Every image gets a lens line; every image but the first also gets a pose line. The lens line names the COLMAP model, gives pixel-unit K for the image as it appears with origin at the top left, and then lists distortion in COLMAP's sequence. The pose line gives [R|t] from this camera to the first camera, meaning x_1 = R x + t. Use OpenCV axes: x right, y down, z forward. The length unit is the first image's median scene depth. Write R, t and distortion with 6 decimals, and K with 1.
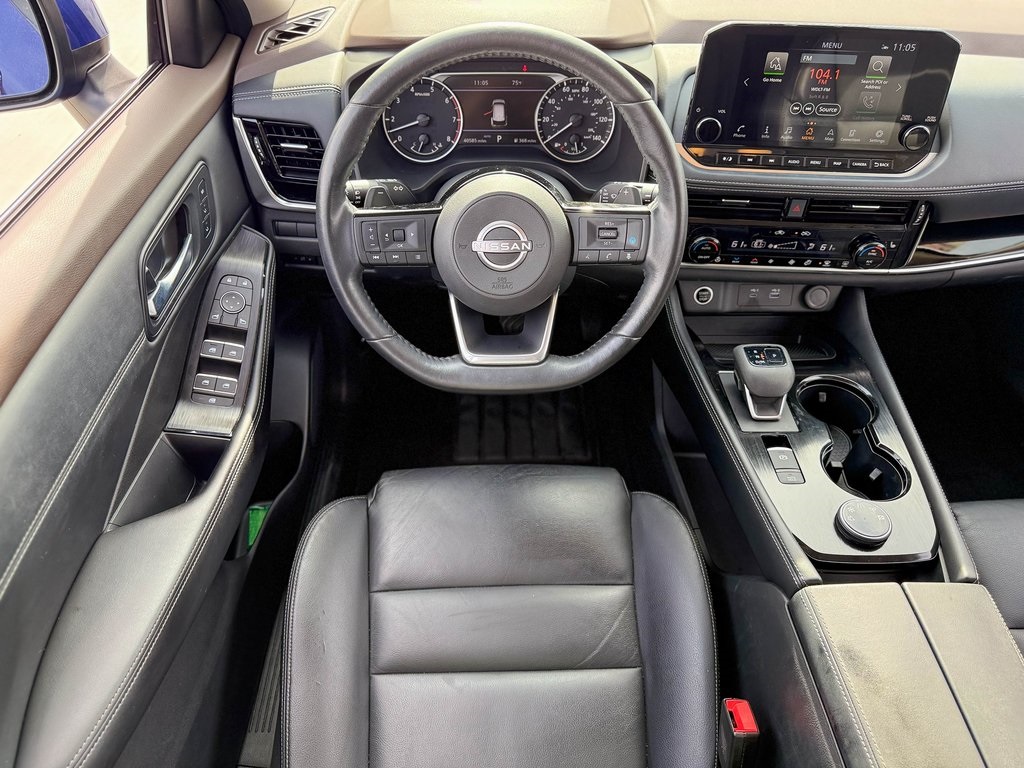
lens RADIAL K [[777.9, 0, 502.0], [0, 777.9, 376.5], [0, 0, 1]] dist [0.042595, -0.073425]
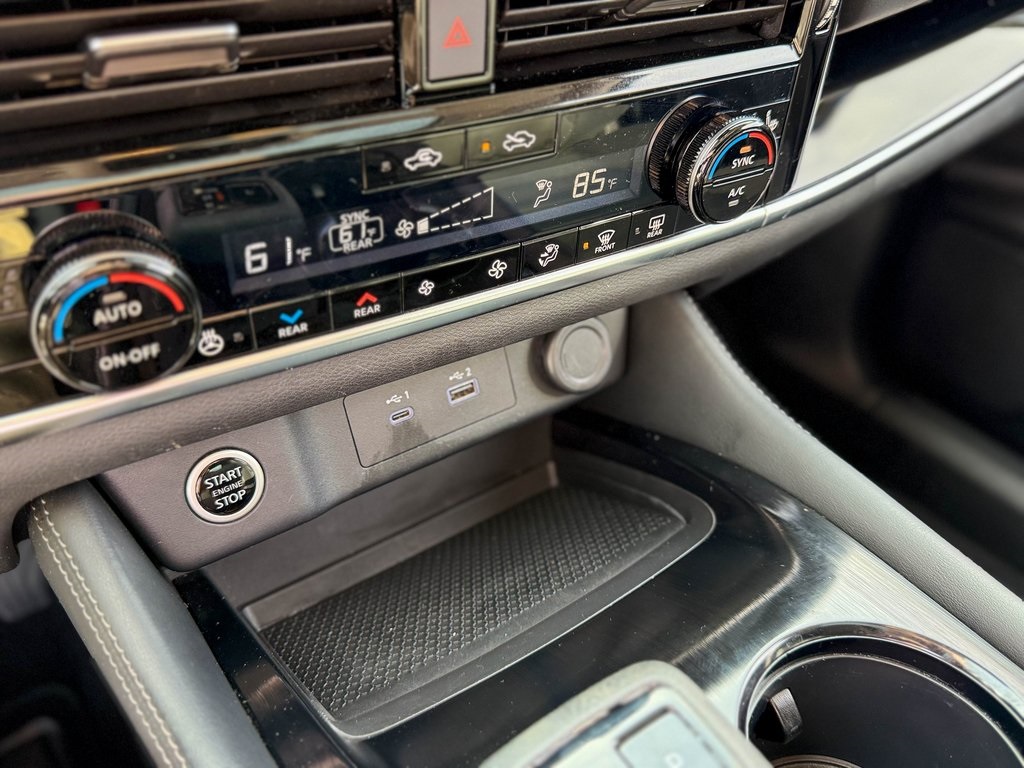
lens RADIAL K [[845.7, 0, 534.1], [0, 845.7, 396.4], [0, 0, 1]] dist [0.096854, -0.051926]
pose [[0.820687, -0.334514, 0.463221, 0.254871], [0.353700, 0.934130, 0.047932, -0.125459], [-0.448743, 0.124504, 0.884946, 0.811605]]
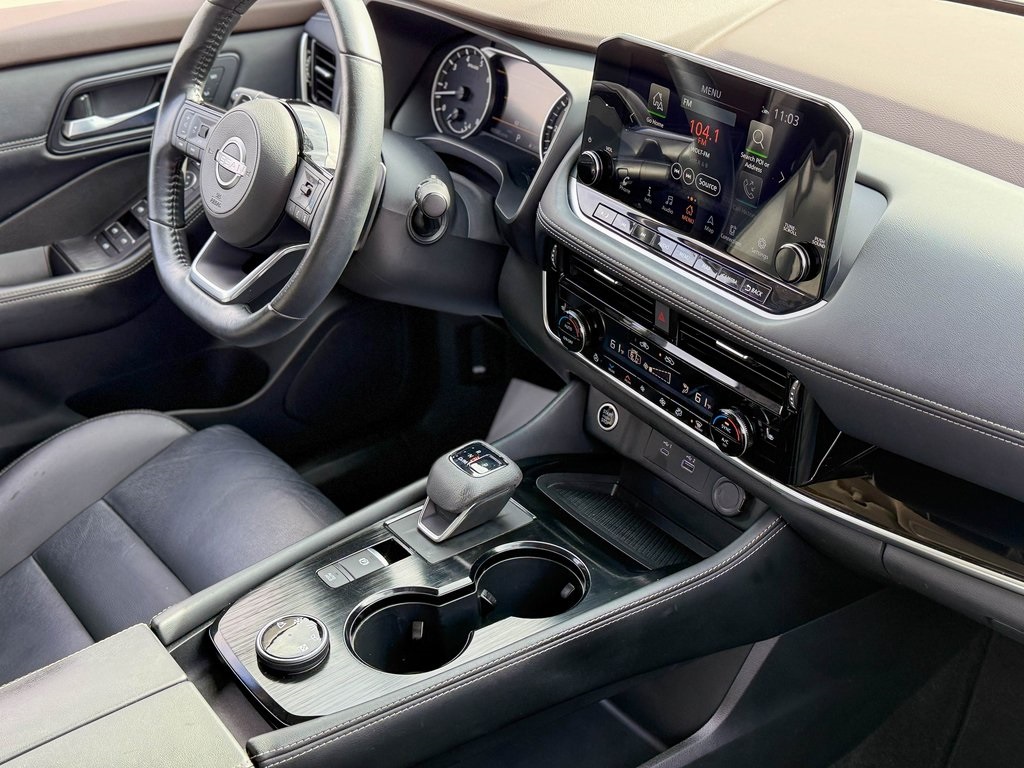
lens RADIAL K [[1213.2, 0, 506.7], [0, 1213.2, 386.3], [0, 0, 1]] dist [0.126681, 0.000000]
pose [[0.604582, 0.393863, -0.692352, 1.083518], [-0.527790, 0.849086, 0.022144, -0.119508], [0.596588, 0.352029, 0.721220, 0.183918]]
